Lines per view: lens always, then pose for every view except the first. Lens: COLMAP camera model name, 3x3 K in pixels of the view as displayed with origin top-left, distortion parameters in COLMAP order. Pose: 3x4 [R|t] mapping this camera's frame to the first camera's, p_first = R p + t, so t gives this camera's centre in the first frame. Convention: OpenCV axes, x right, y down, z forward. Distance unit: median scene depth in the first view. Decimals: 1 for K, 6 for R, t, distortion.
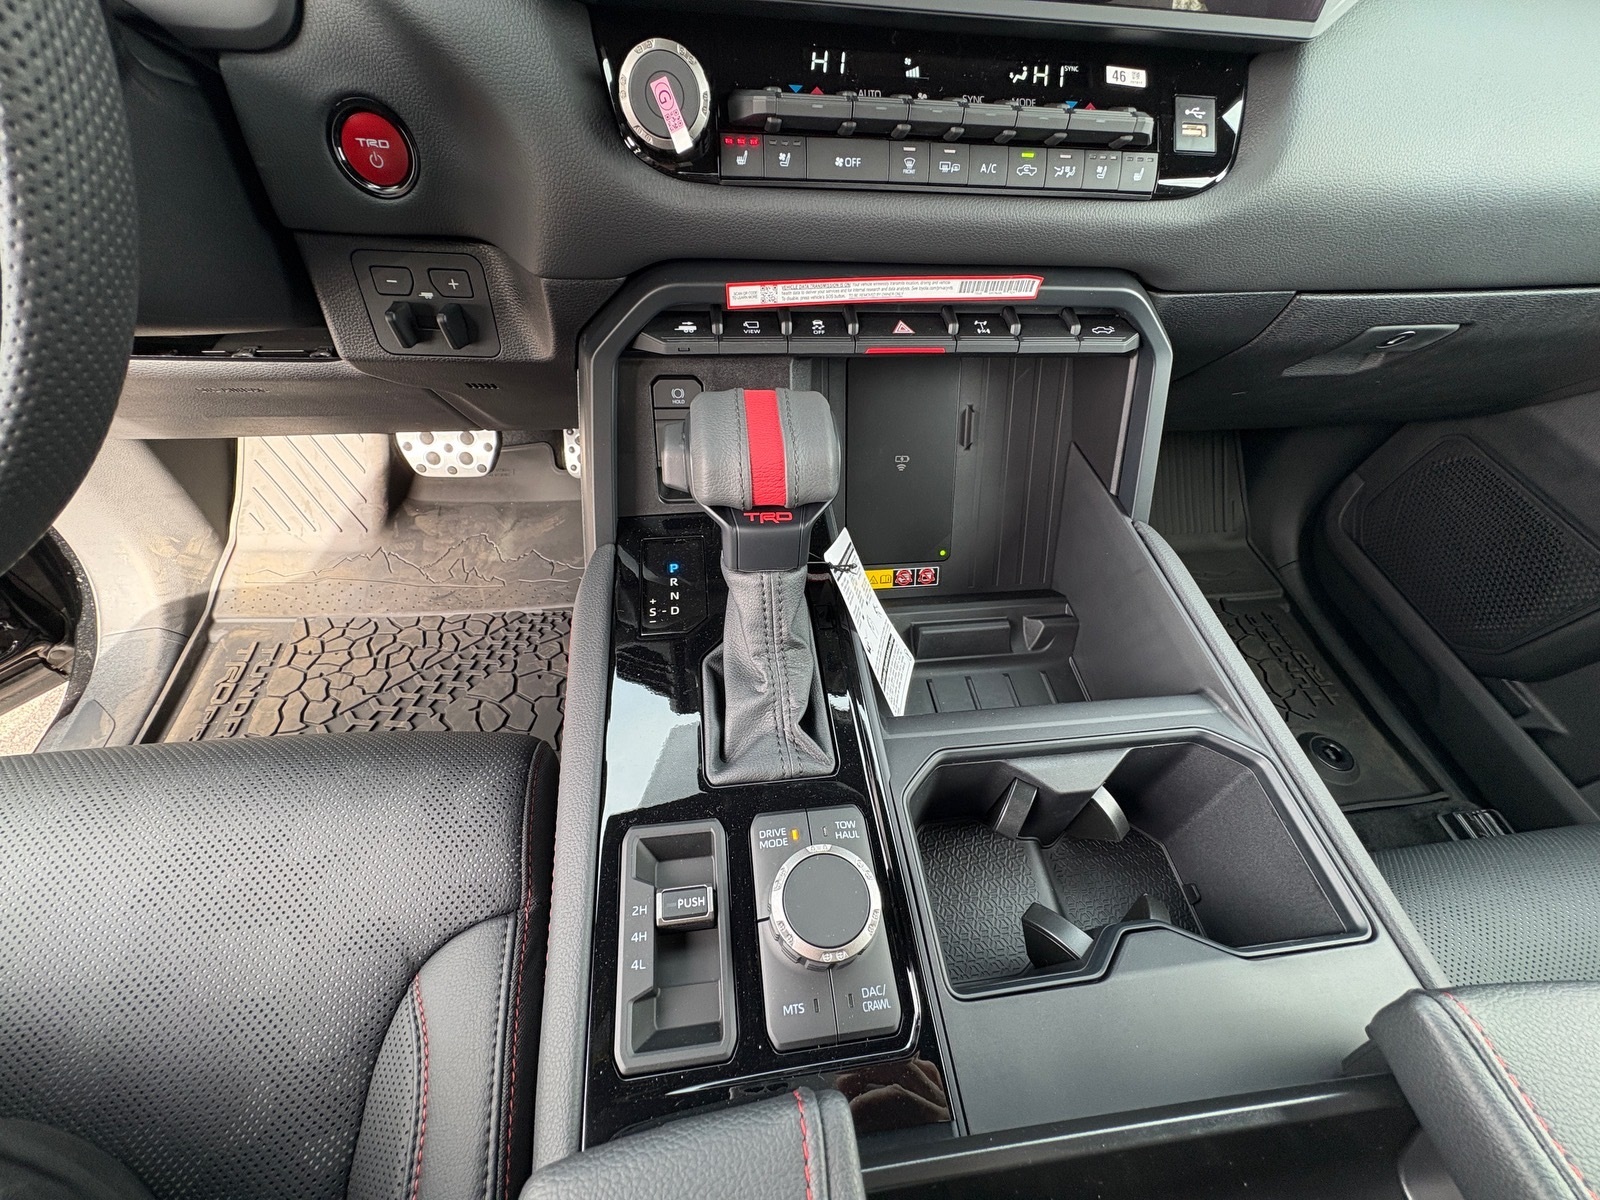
lens RADIAL K [[638.9, 0, 800.0], [0, 638.9, 600.0], [0, 0, 1]] dist [-0.000402, -0.000031]
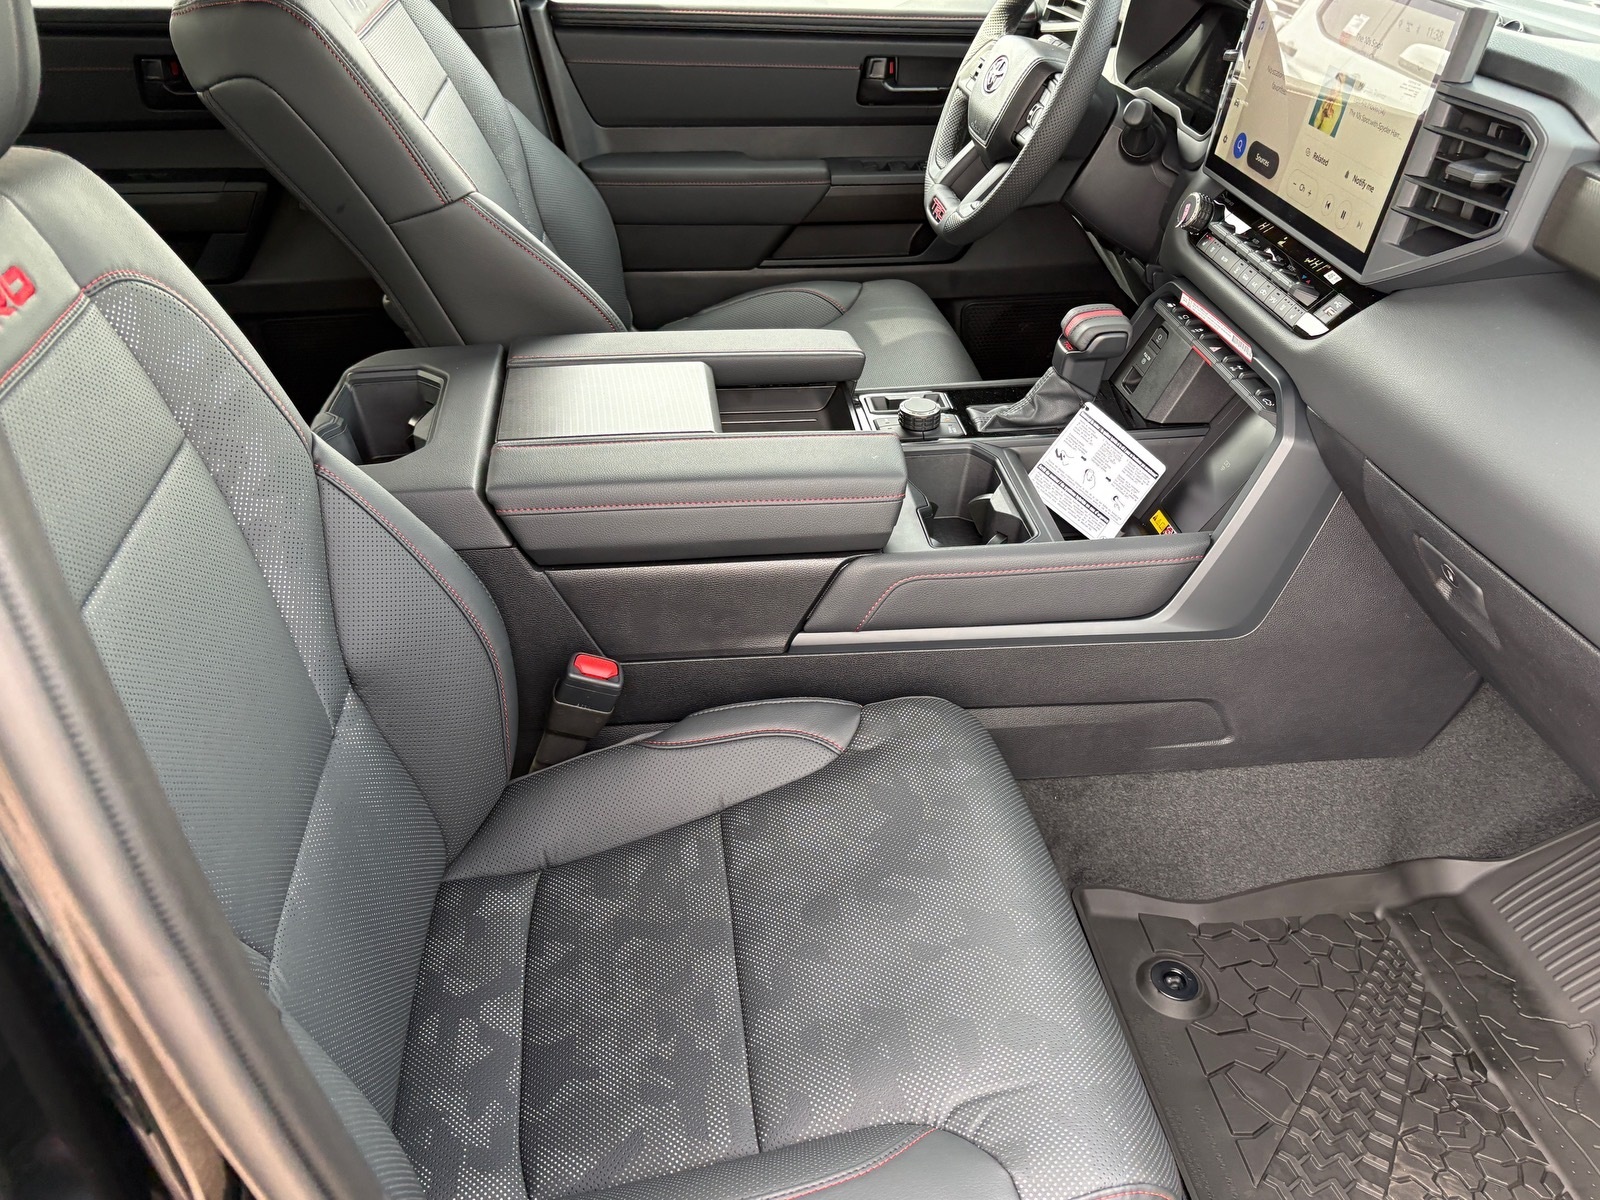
lens RADIAL K [[1273.0, 0, 819.8], [0, 1273.0, 573.7], [0, 0, 1]] dist [-0.000744, 0.005367]
pose [[-0.003542, 0.469239, -0.883064, 3.458623], [-0.800242, 0.528220, 0.283893, -0.228549], [0.599666, 0.707671, 0.373634, -0.490321]]
